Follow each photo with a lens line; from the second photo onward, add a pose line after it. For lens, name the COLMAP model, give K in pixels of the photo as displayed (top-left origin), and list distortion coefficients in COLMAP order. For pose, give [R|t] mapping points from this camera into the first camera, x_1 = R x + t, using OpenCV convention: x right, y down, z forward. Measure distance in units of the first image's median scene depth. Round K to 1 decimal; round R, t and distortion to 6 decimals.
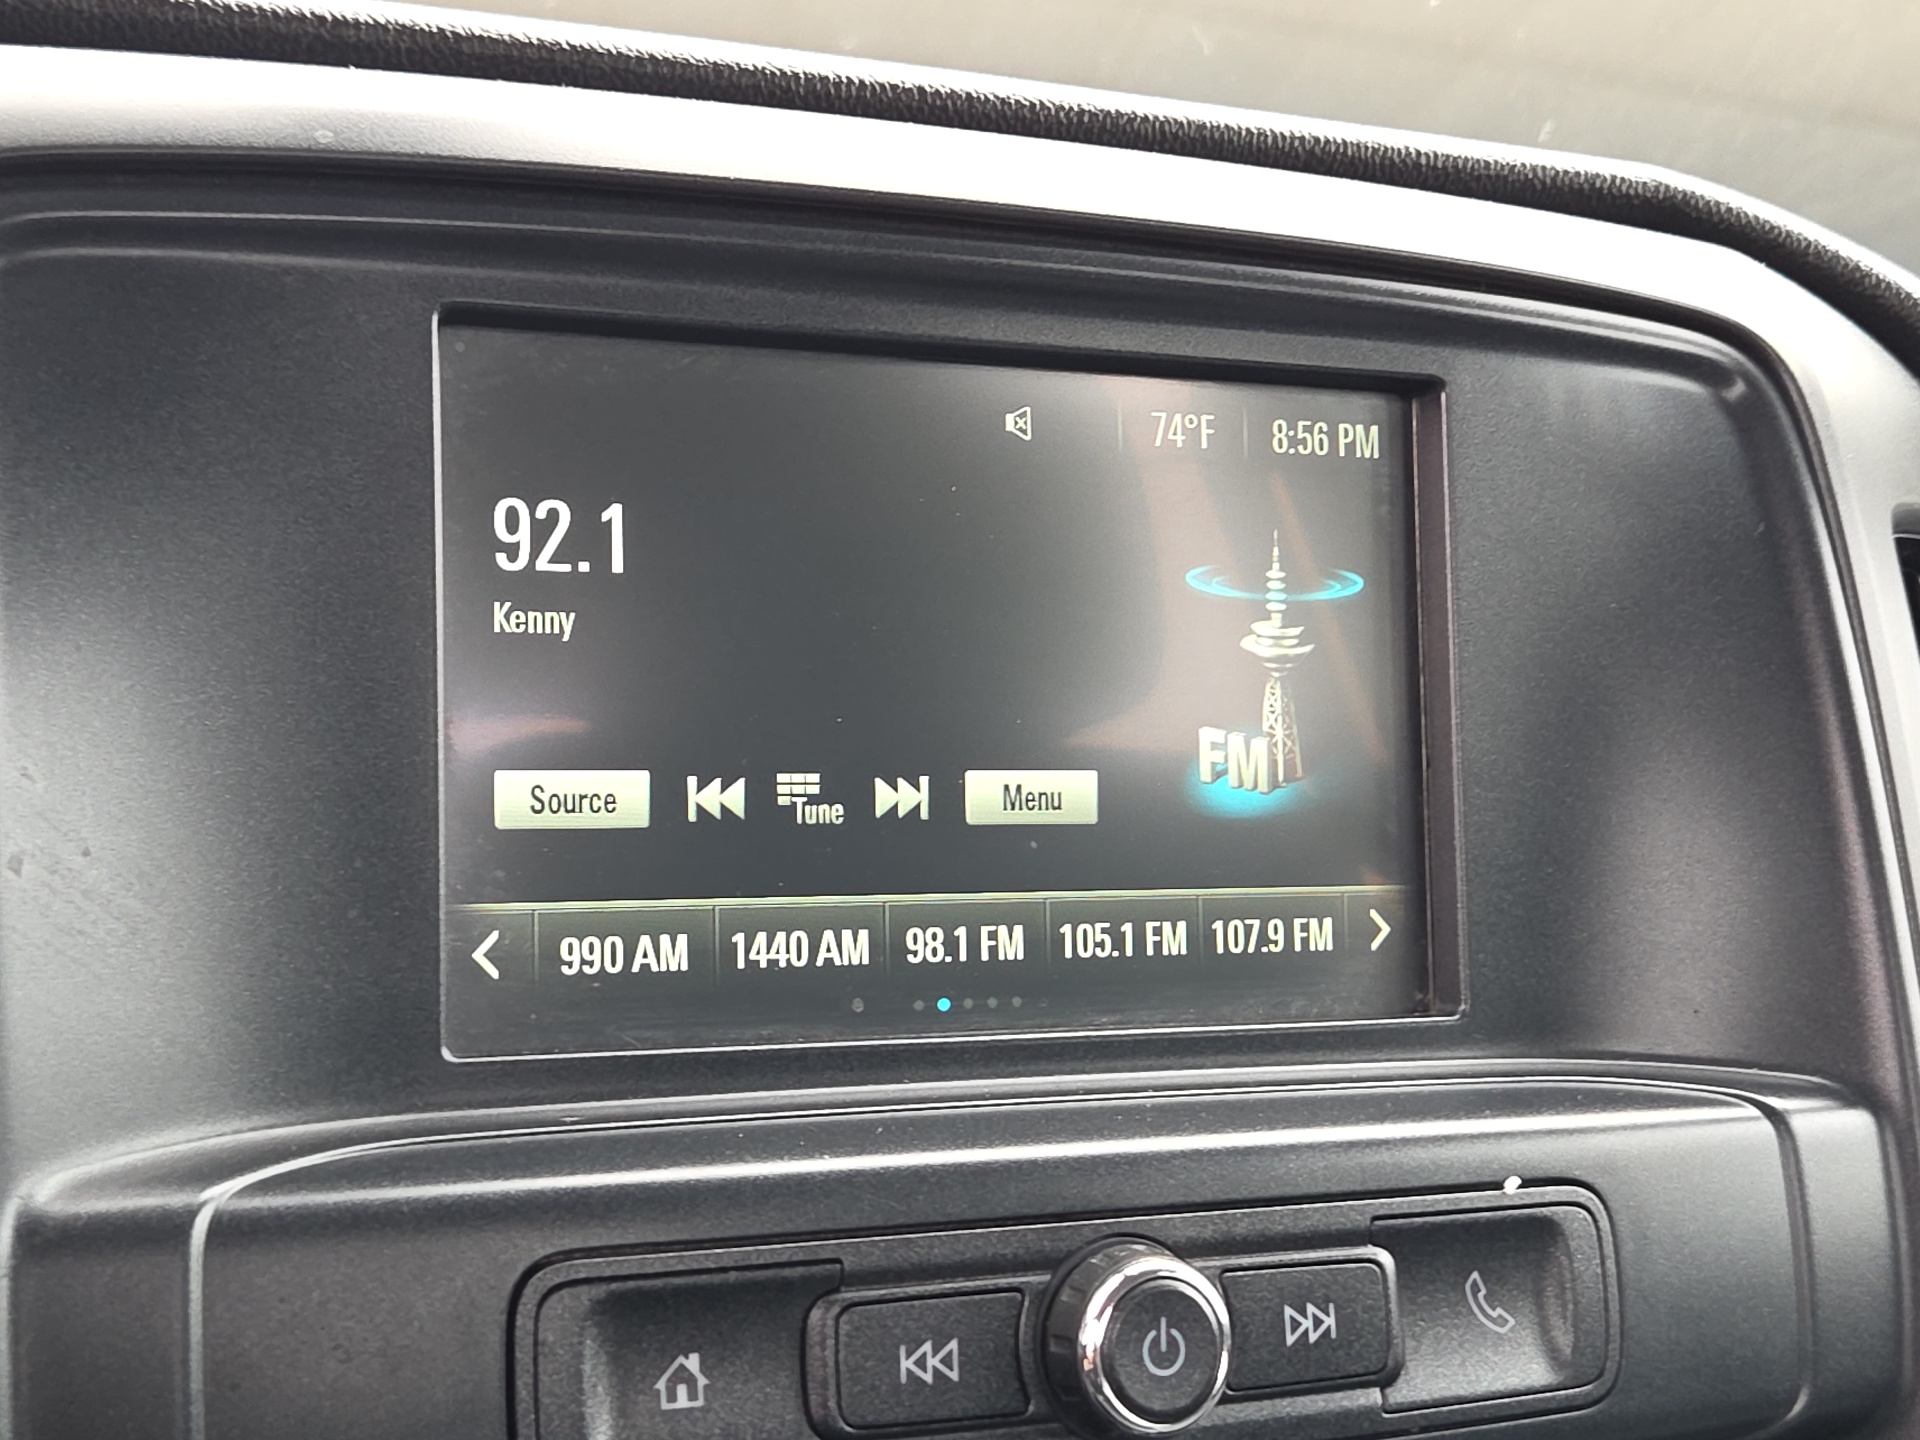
lens RADIAL K [[3096.8, 0, 959.5], [0, 3096.8, 711.4], [0, 0, 1]] dist [0.138866, -0.411744]
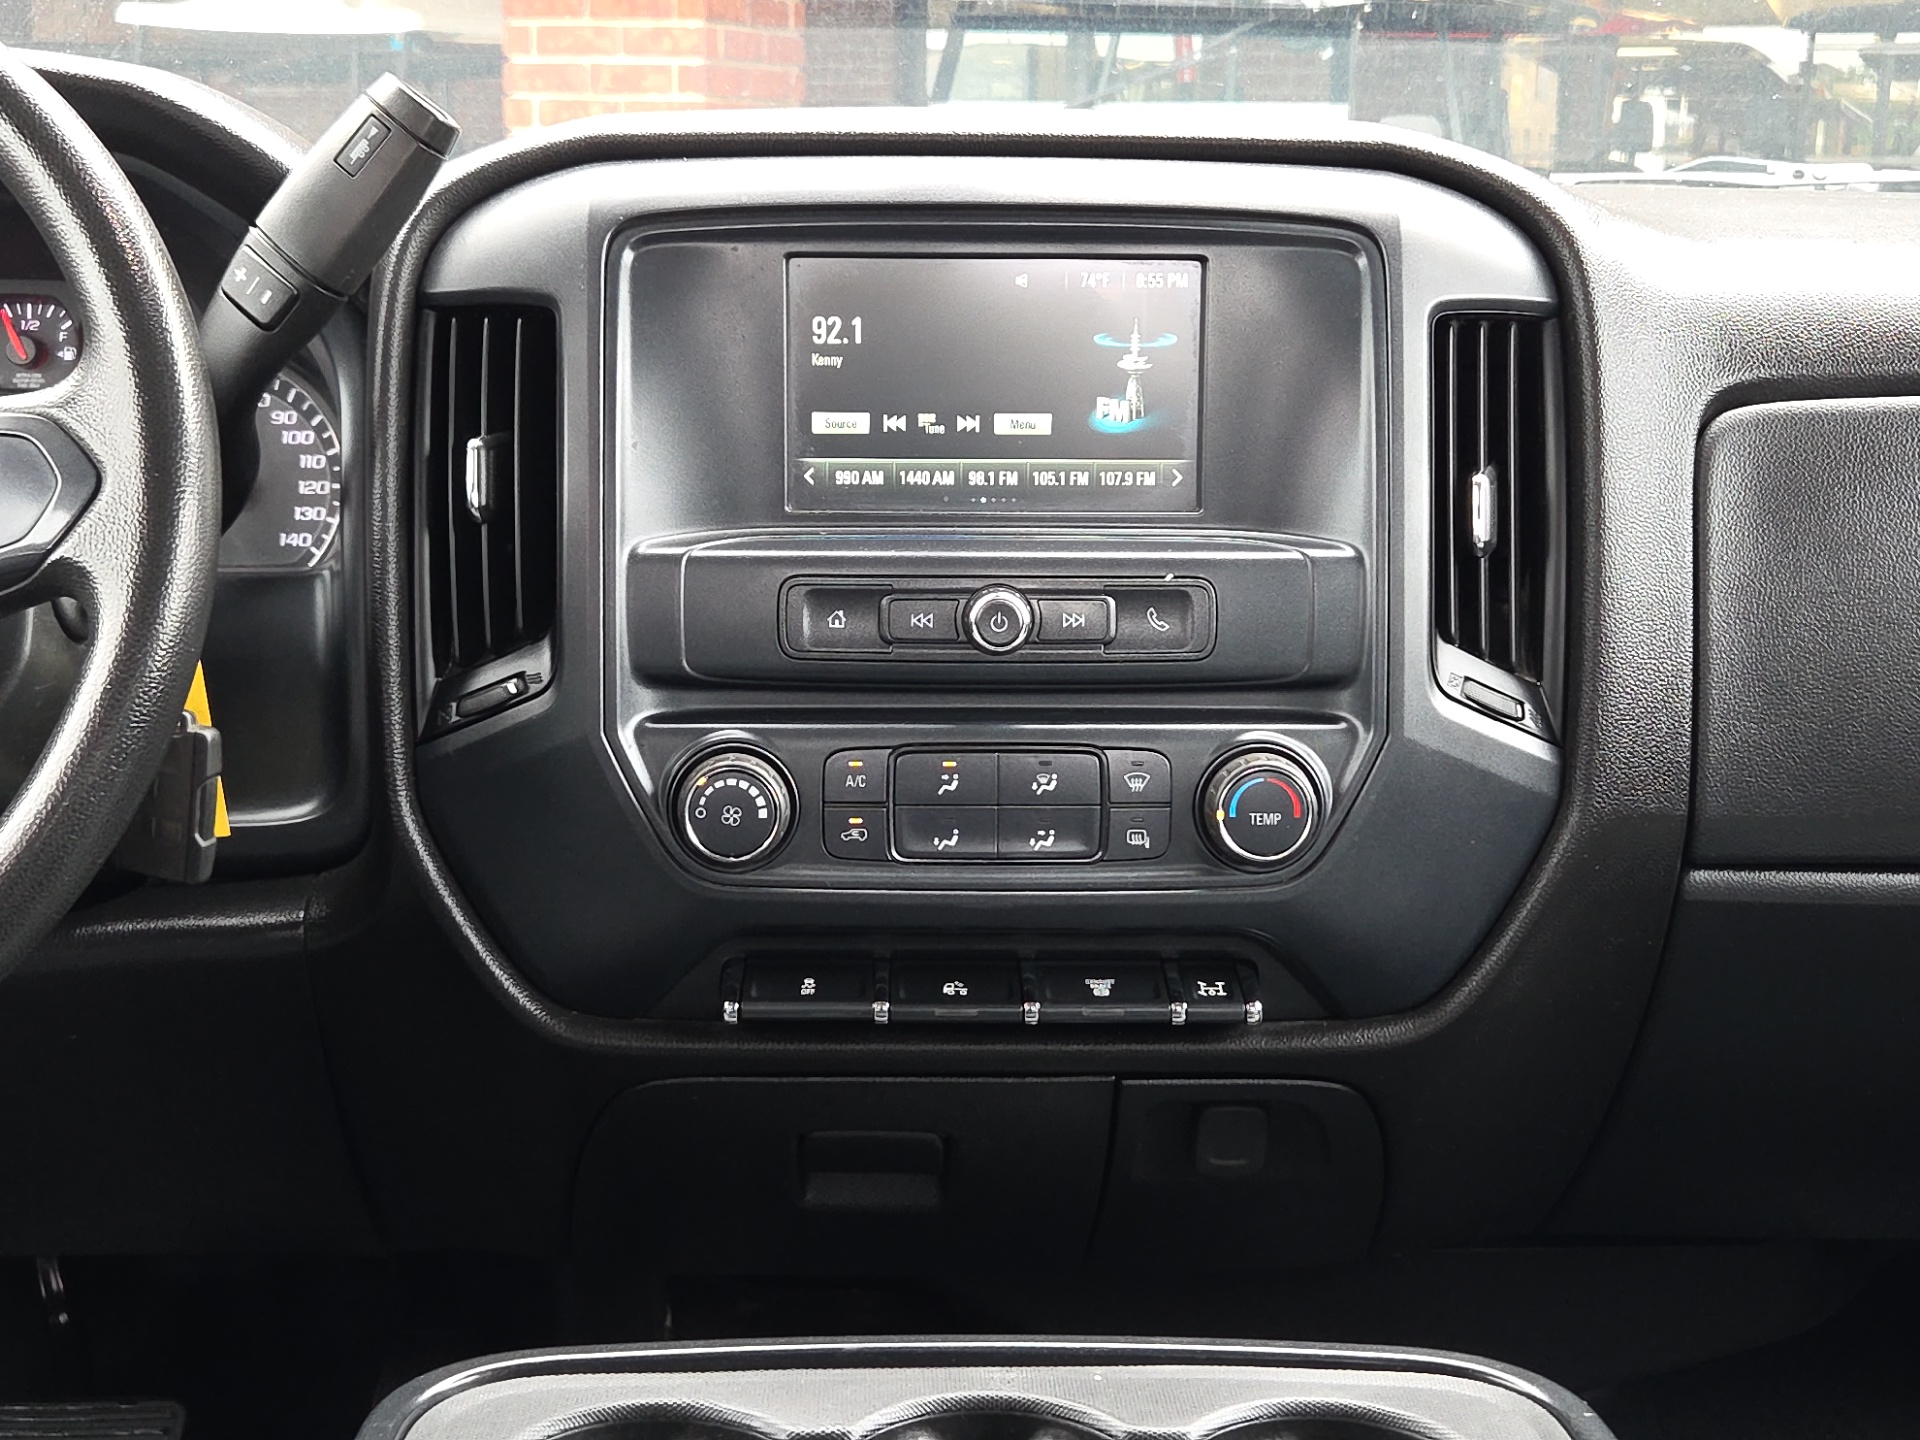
lens RADIAL K [[2625.4, 0, 960.0], [0, 2625.4, 720.0], [0, 0, 1]] dist [0.129387, -0.439276]
pose [[0.899356, 0.088521, -0.428163, 1.021611], [0.001520, 0.978650, 0.205526, -0.199225], [0.437215, -0.185492, 0.880020, -1.126689]]
